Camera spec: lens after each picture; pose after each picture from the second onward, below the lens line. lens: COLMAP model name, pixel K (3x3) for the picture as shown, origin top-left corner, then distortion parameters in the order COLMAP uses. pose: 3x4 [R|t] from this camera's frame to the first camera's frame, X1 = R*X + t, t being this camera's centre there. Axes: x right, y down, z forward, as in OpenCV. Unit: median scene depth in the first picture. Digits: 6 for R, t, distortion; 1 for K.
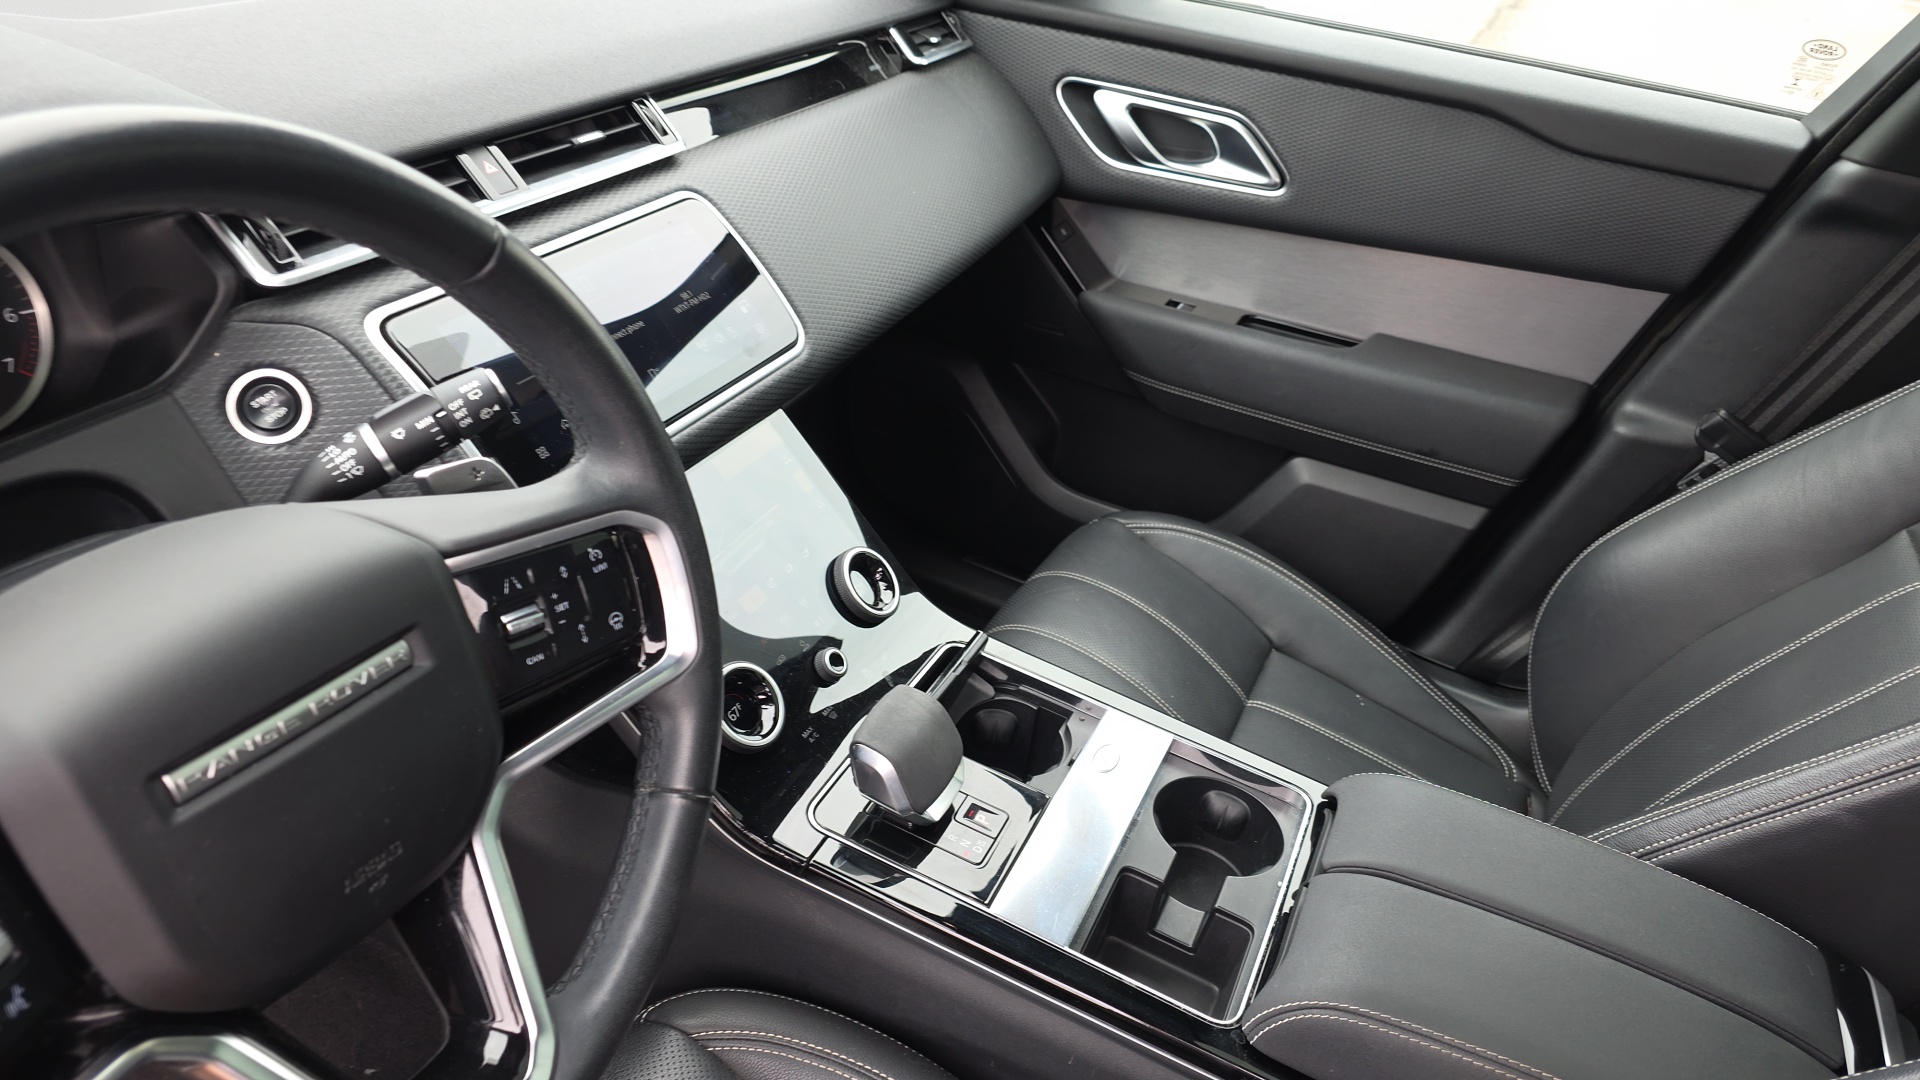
lens RADIAL K [[1261.9, 0, 932.3], [0, 1261.9, 547.6], [0, 0, 1]] dist [0.052071, -0.063898]
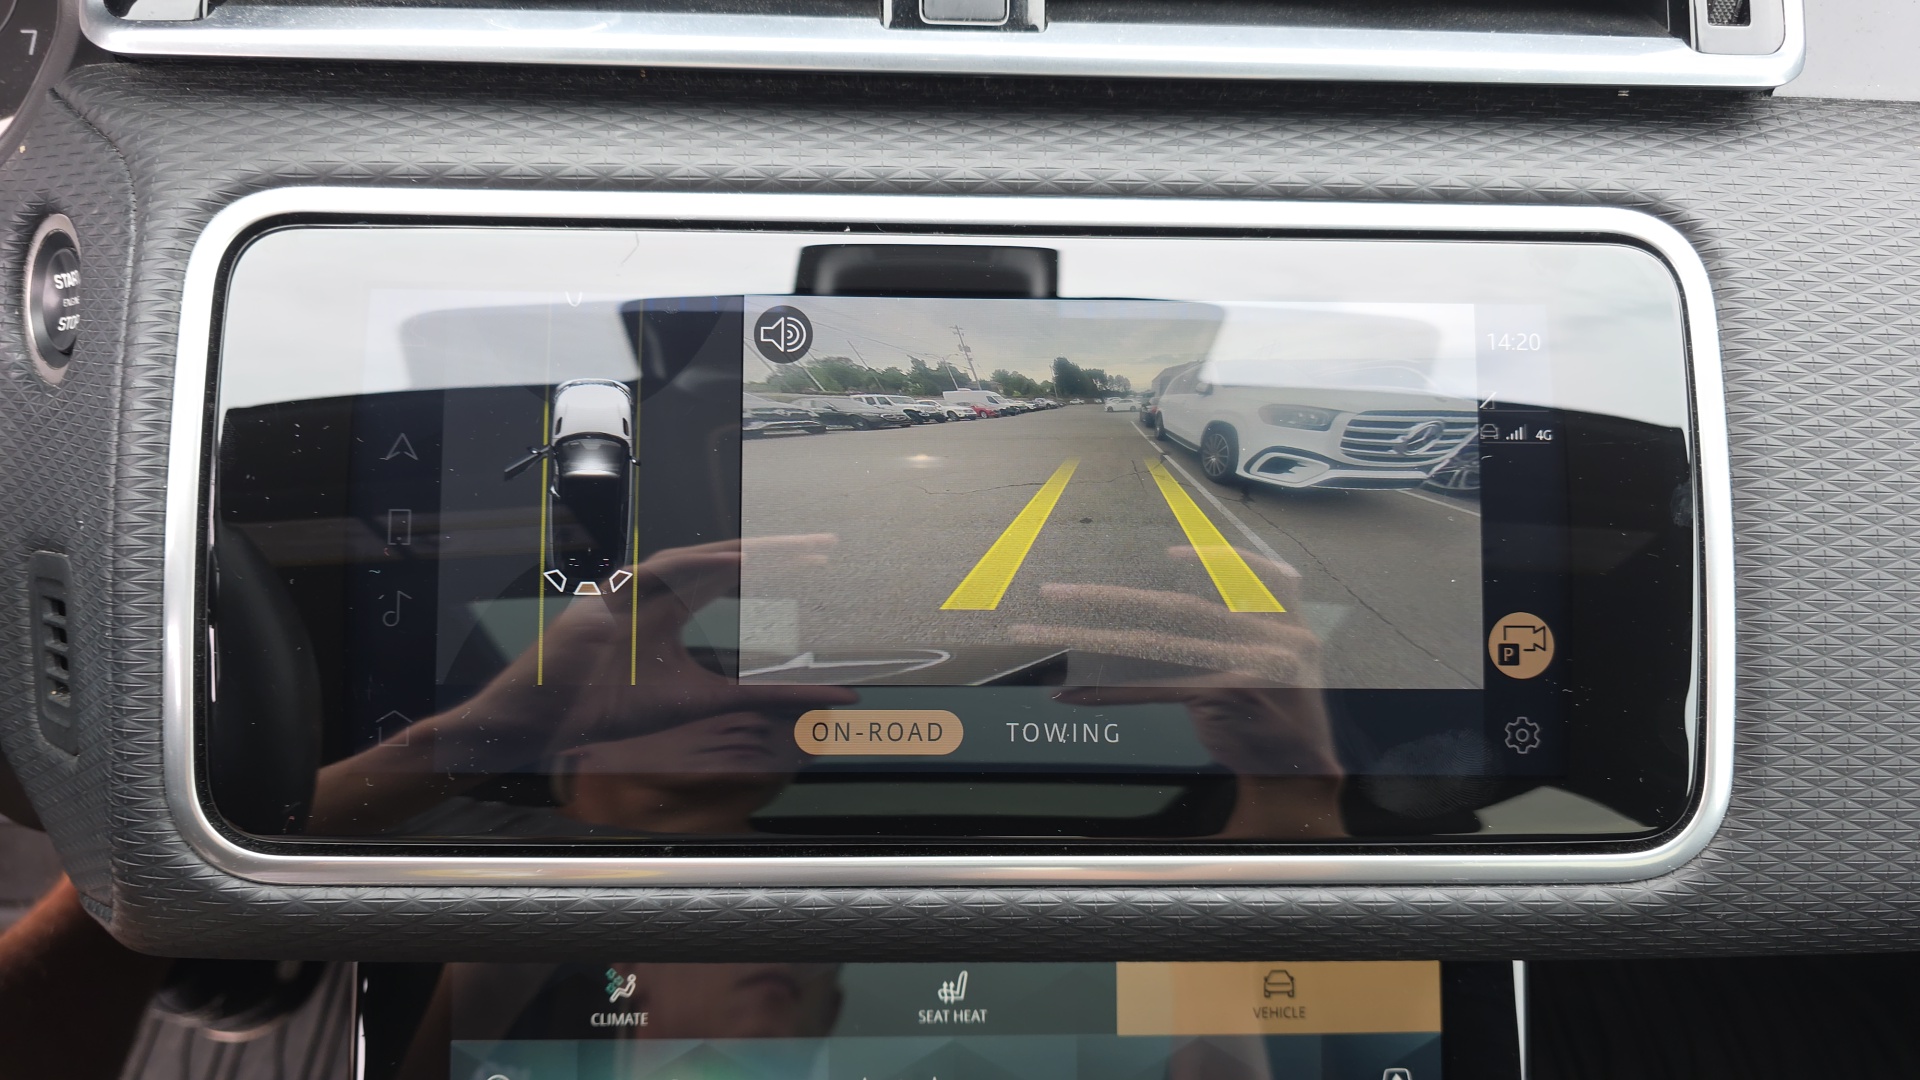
lens RADIAL K [[1373.1, 0, 935.4], [0, 1373.1, 549.1], [0, 0, 1]] dist [-0.010626, -0.001523]
pose [[0.459067, 0.547029, -0.700012, -0.003449], [-0.466102, 0.819093, 0.334417, -0.175837], [0.756311, 0.172757, 0.630990, 0.490424]]
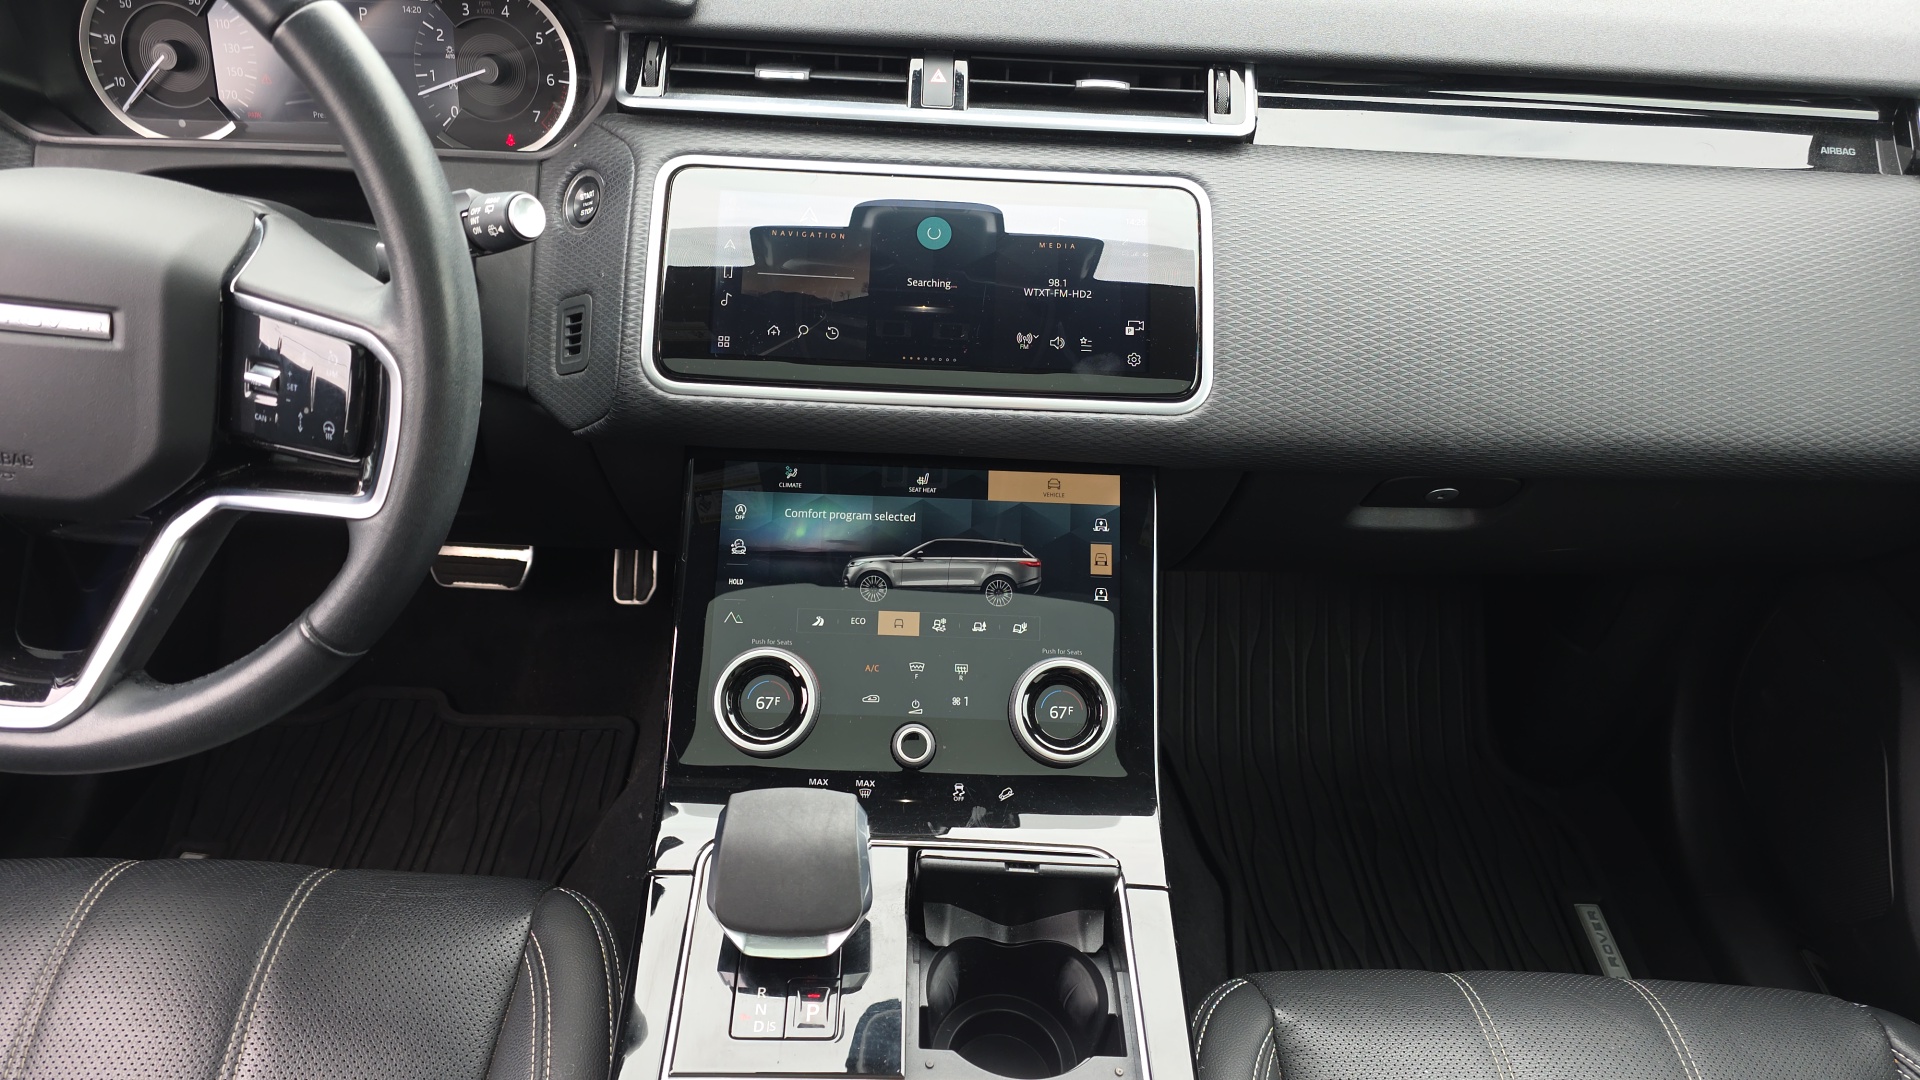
lens RADIAL K [[1290.8, 0, 924.1], [0, 1290.8, 525.3], [0, 0, 1]] dist [0.066903, -0.070788]
pose [[0.435771, 0.456376, -0.775774, 0.330979], [-0.488159, 0.843973, 0.222286, -0.141576], [0.756178, 0.281835, 0.590563, 0.324351]]
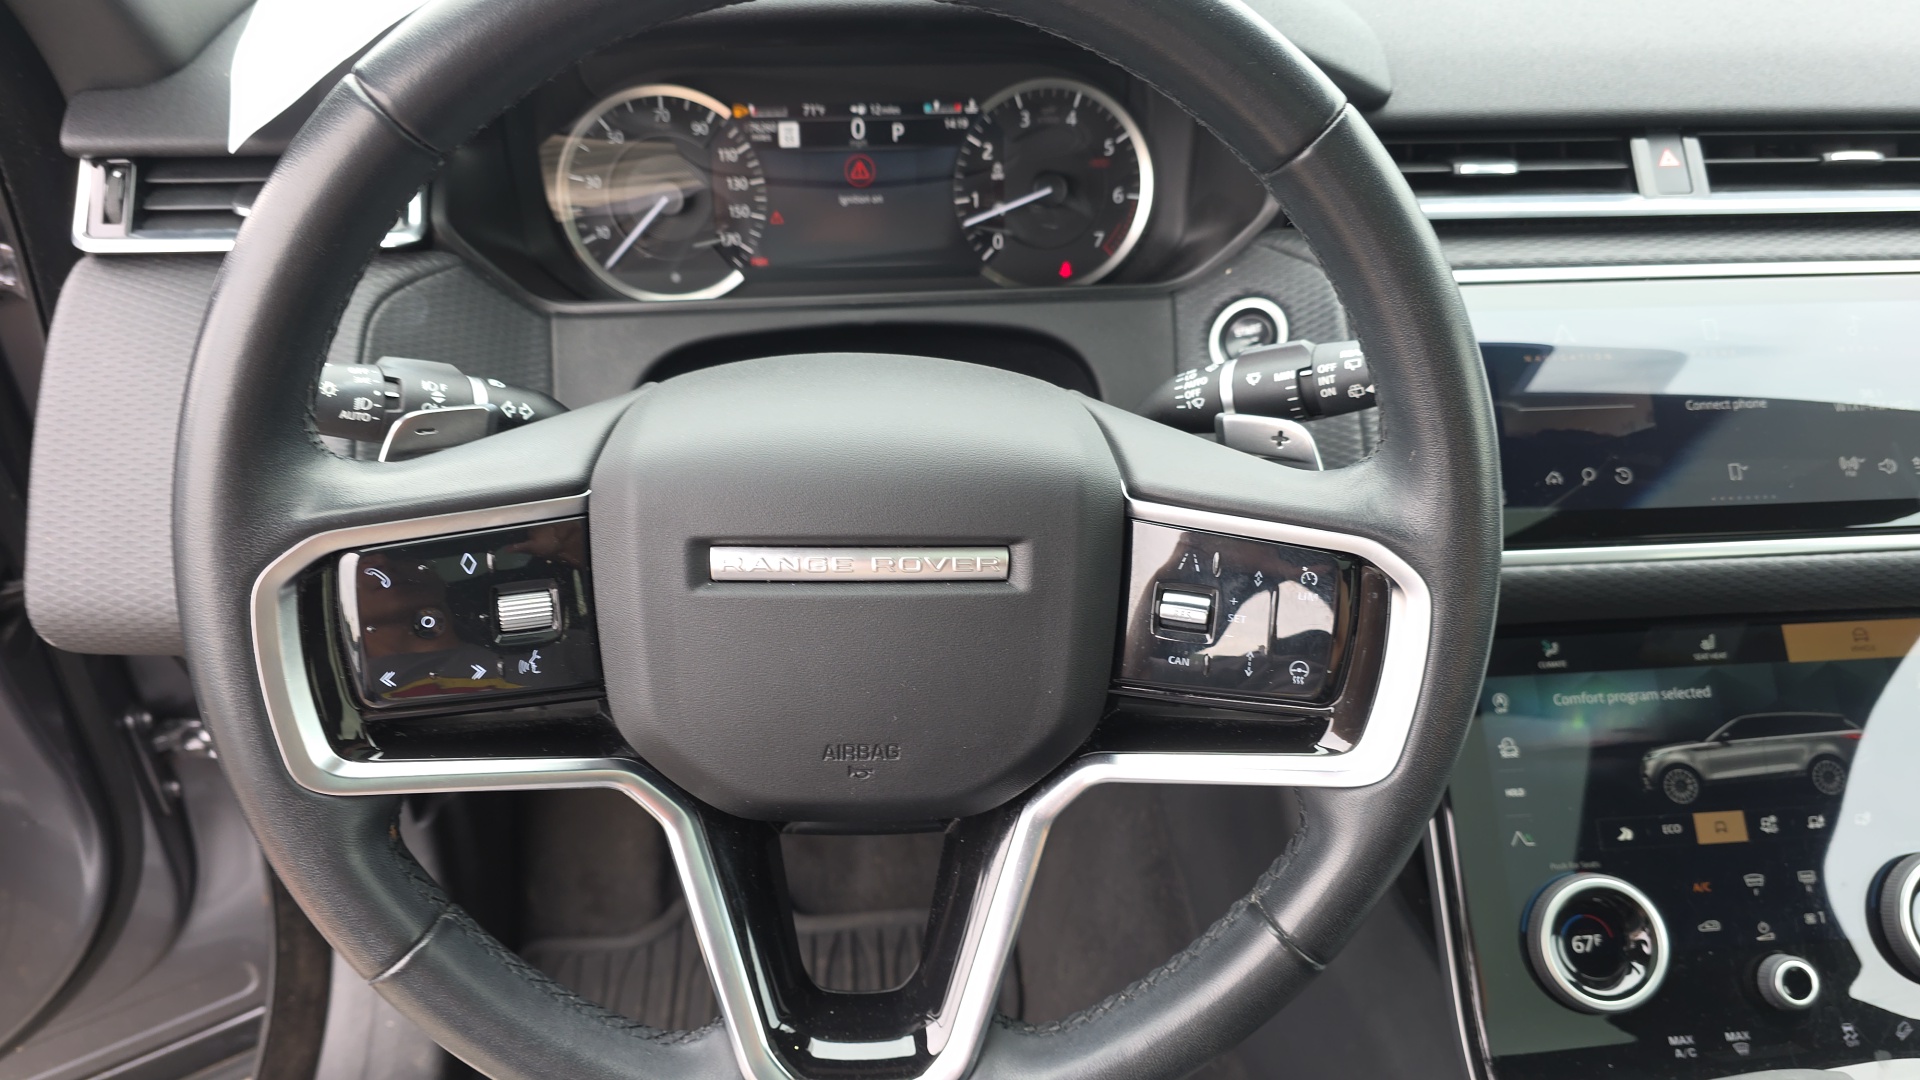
lens RADIAL K [[1327.1, 0, 978.9], [0, 1327.1, 562.3], [0, 0, 1]] dist [0.048597, -0.073097]
pose [[0.515688, 0.385036, -0.765384, 0.094591], [-0.428148, 0.889602, 0.159055, -0.018991], [0.742129, 0.245675, 0.623609, 0.150122]]
